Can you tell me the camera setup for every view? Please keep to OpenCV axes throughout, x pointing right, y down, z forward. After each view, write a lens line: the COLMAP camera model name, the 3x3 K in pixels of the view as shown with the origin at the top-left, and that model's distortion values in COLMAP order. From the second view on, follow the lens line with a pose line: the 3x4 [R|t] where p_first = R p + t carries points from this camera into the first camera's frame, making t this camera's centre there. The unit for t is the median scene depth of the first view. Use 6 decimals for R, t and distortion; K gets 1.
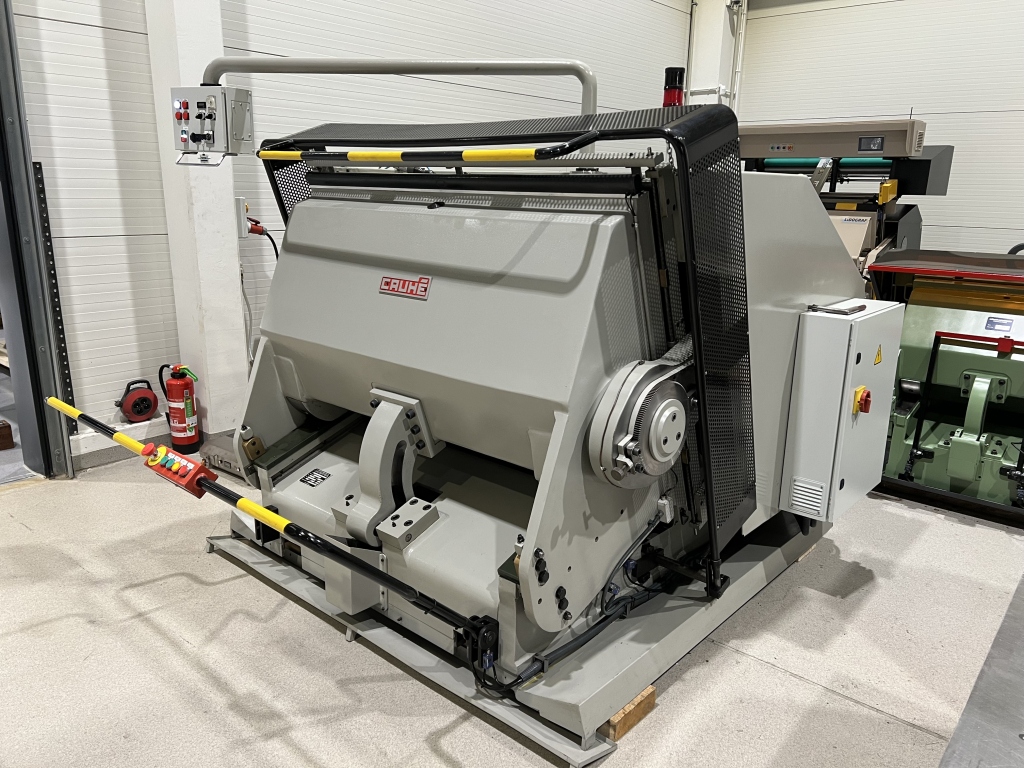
lens RADIAL K [[767.3, 0, 516.7], [0, 767.3, 387.4], [0, 0, 1]] dist [0.063738, -0.063647]
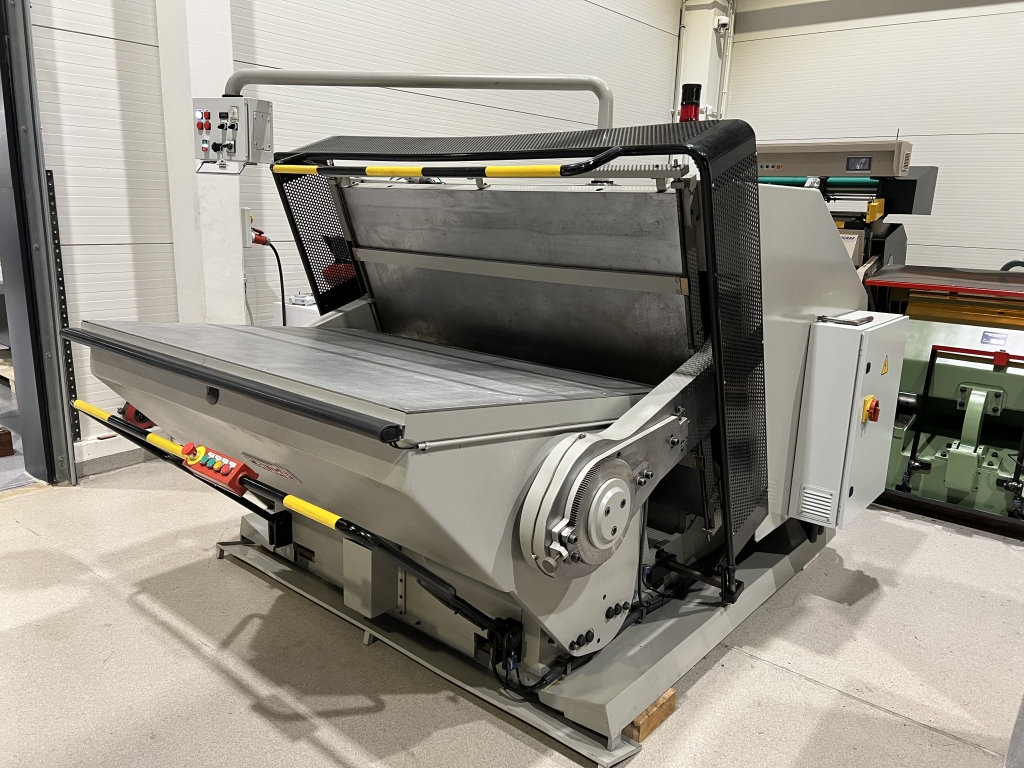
lens RADIAL K [[767.3, 0, 503.2], [0, 767.3, 385.2], [0, 0, 1]] dist [0.063738, -0.063647]
pose [[0.999851, 0.007570, 0.015542, -0.055518], [-0.007191, 0.999679, -0.024299, 0.013225], [-0.015721, 0.024184, 0.999584, -0.015325]]
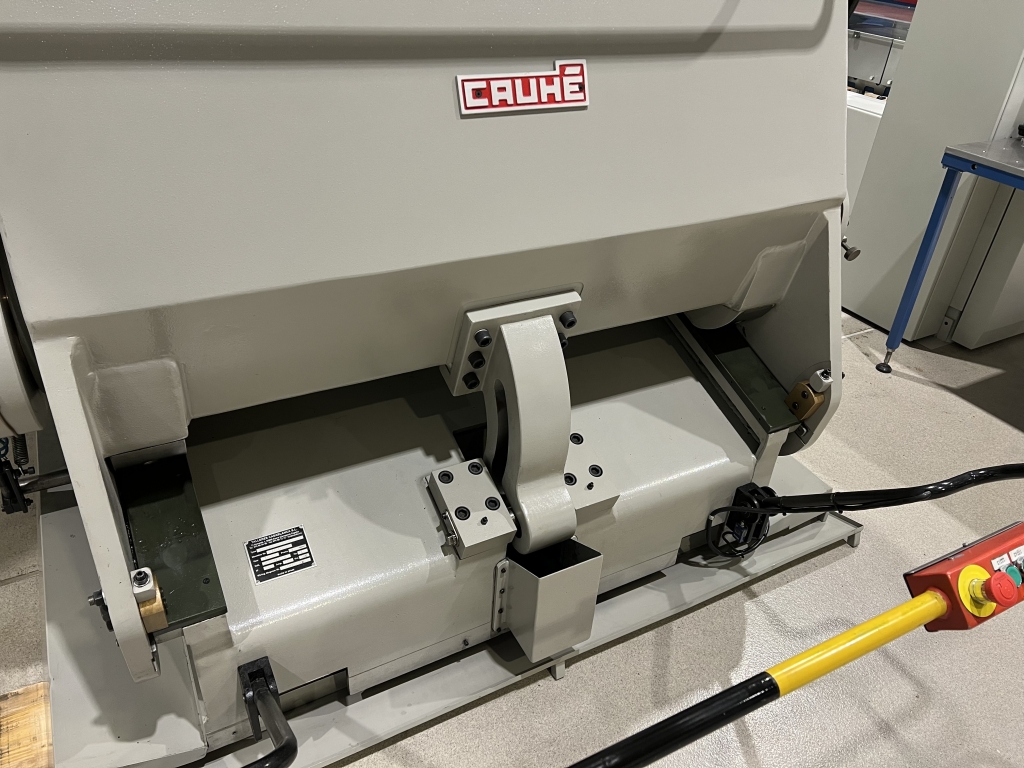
lens RADIAL K [[767.3, 0, 517.3], [0, 767.3, 384.5], [0, 0, 1]] dist [0.063738, -0.063647]
pose [[0.342407, -0.507546, 0.790667, -0.598650], [0.184392, 0.861472, 0.473144, -0.192231], [-0.921280, -0.016215, 0.388562, 0.758415]]
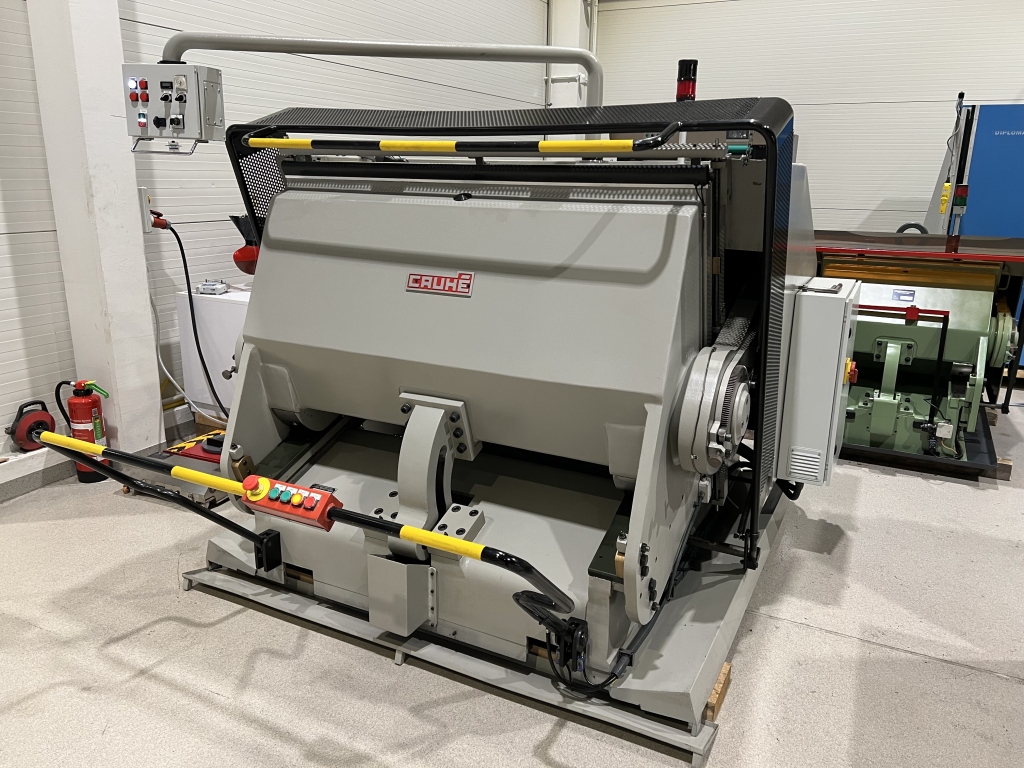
lens RADIAL K [[767.3, 0, 516.0], [0, 767.3, 375.0], [0, 0, 1]] dist [0.063738, -0.063647]
pose [[0.969122, -0.066665, 0.237399, -0.269062], [0.065413, 0.997772, 0.013156, -0.023373], [-0.237747, 0.002779, 0.971323, 0.055523]]
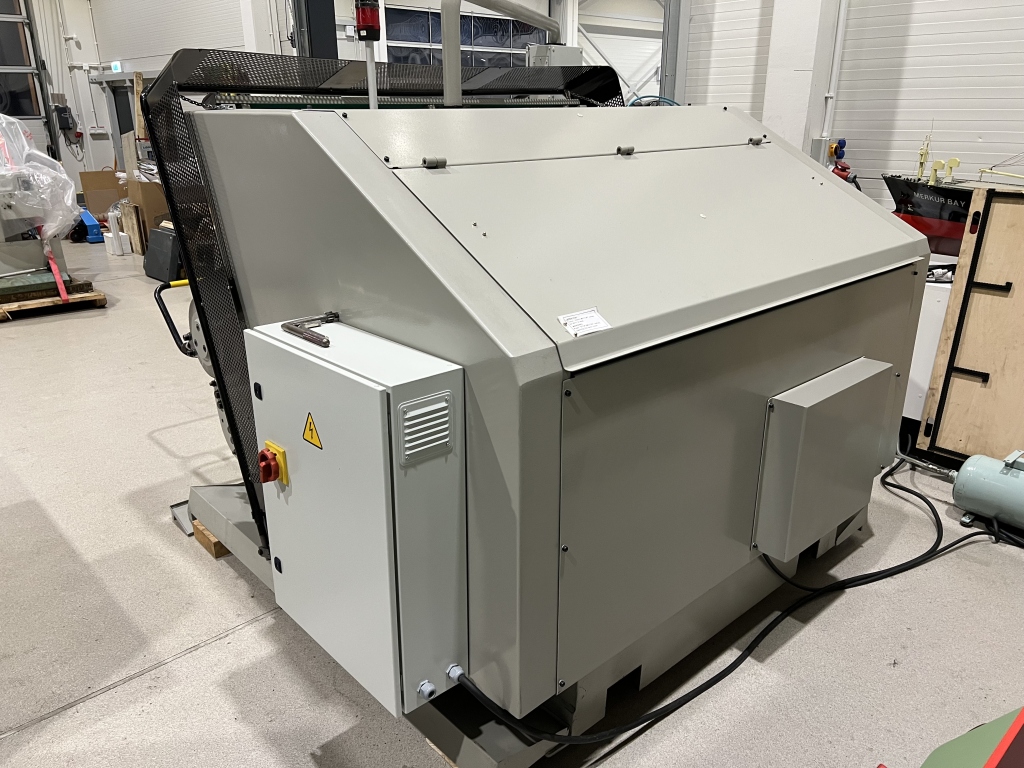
lens RADIAL K [[767.3, 0, 509.5], [0, 767.3, 384.3], [0, 0, 1]] dist [0.063738, -0.063647]
pose [[-0.115998, 0.314930, -0.942000, 1.022914], [-0.249911, 0.908637, 0.334551, -0.314030], [0.961295, 0.274223, -0.026695, 1.201232]]
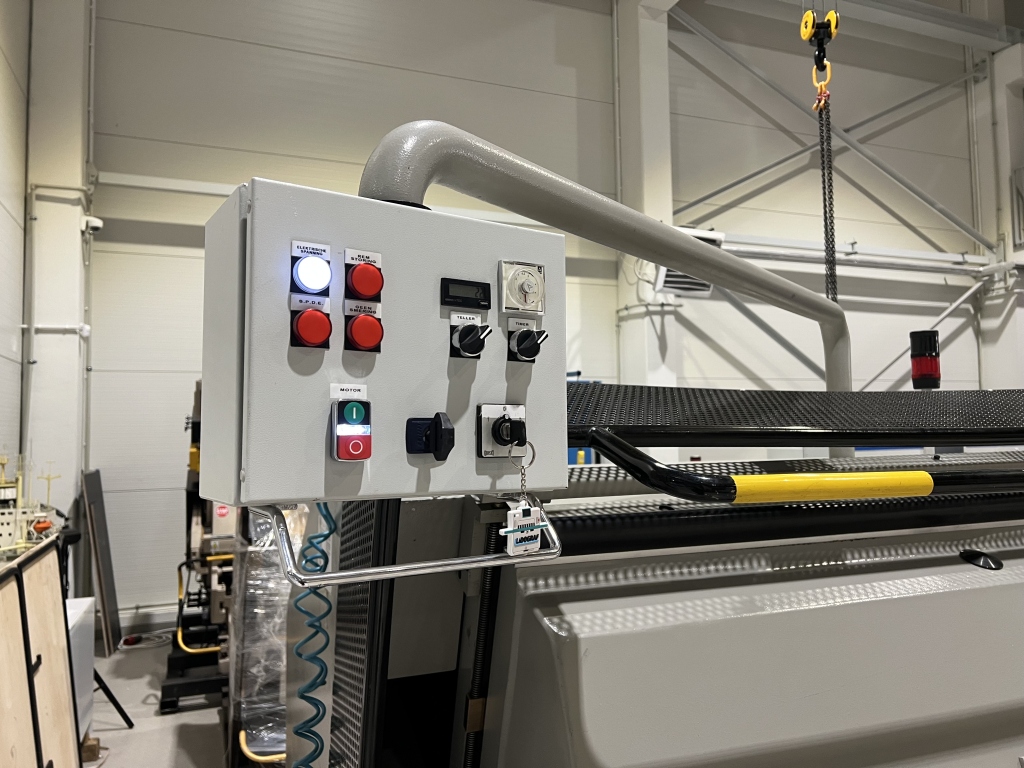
lens RADIAL K [[767.3, 0, 519.4], [0, 767.3, 384.2], [0, 0, 1]] dist [0.063738, -0.063647]
pose [[0.458398, 0.023346, 0.888440, -0.627221], [0.251921, 0.955241, -0.155082, -0.320086], [-0.852295, 0.294906, 0.432000, 0.956595]]
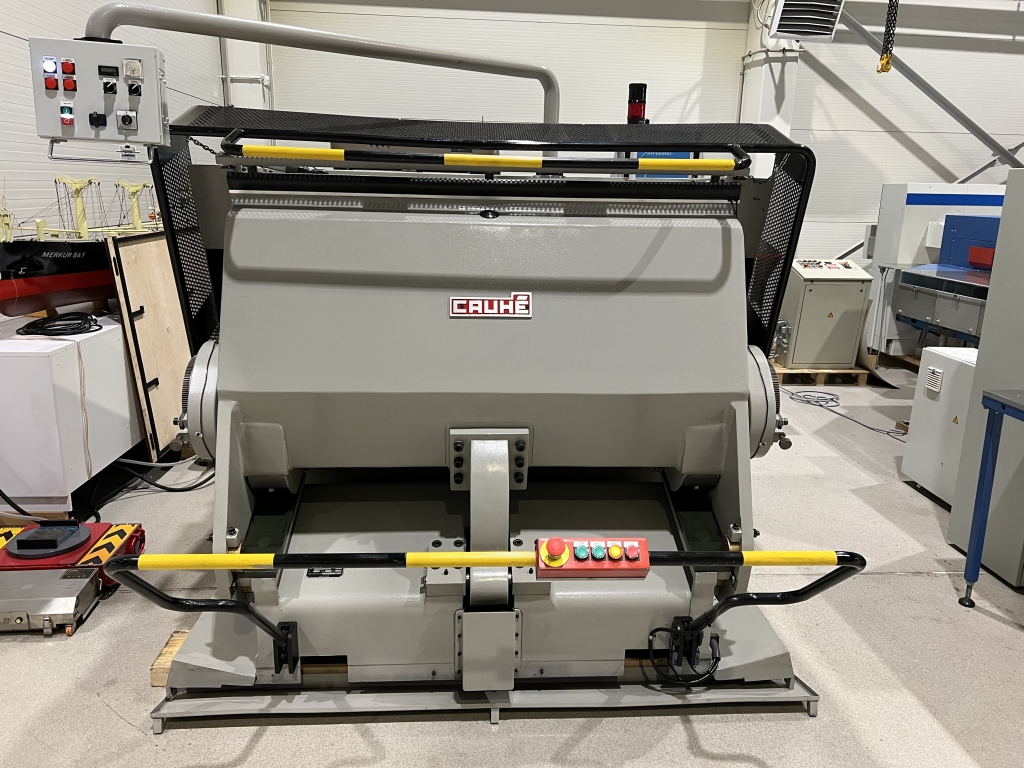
lens RADIAL K [[767.3, 0, 517.6], [0, 767.3, 377.8], [0, 0, 1]] dist [0.063738, -0.063647]
pose [[0.708626, -0.174243, 0.683732, -0.696333], [0.173147, 0.982341, 0.070890, -0.101591], [-0.684010, 0.068151, 0.726282, 0.322429]]
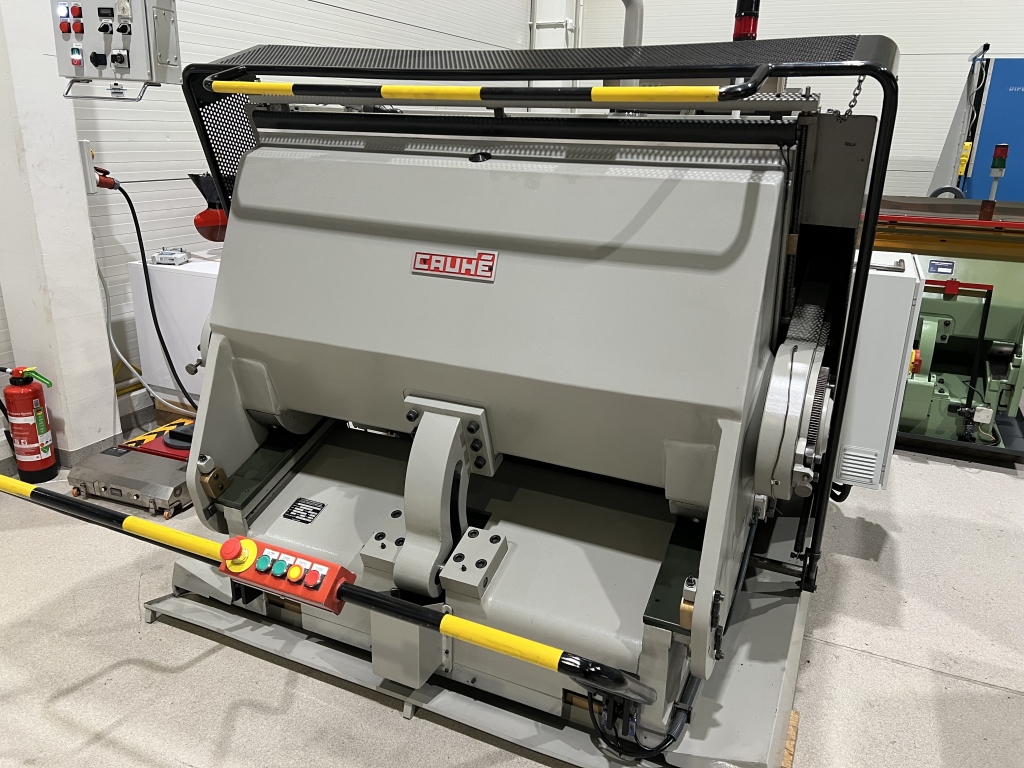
lens RADIAL K [[767.3, 0, 517.1], [0, 767.3, 375.1], [0, 0, 1]] dist [0.063738, -0.063647]
pose [[0.957634, -0.084286, 0.275379, -0.288539], [0.067241, 0.995223, 0.070779, -0.066779], [-0.280029, -0.049263, 0.958727, 0.220380]]
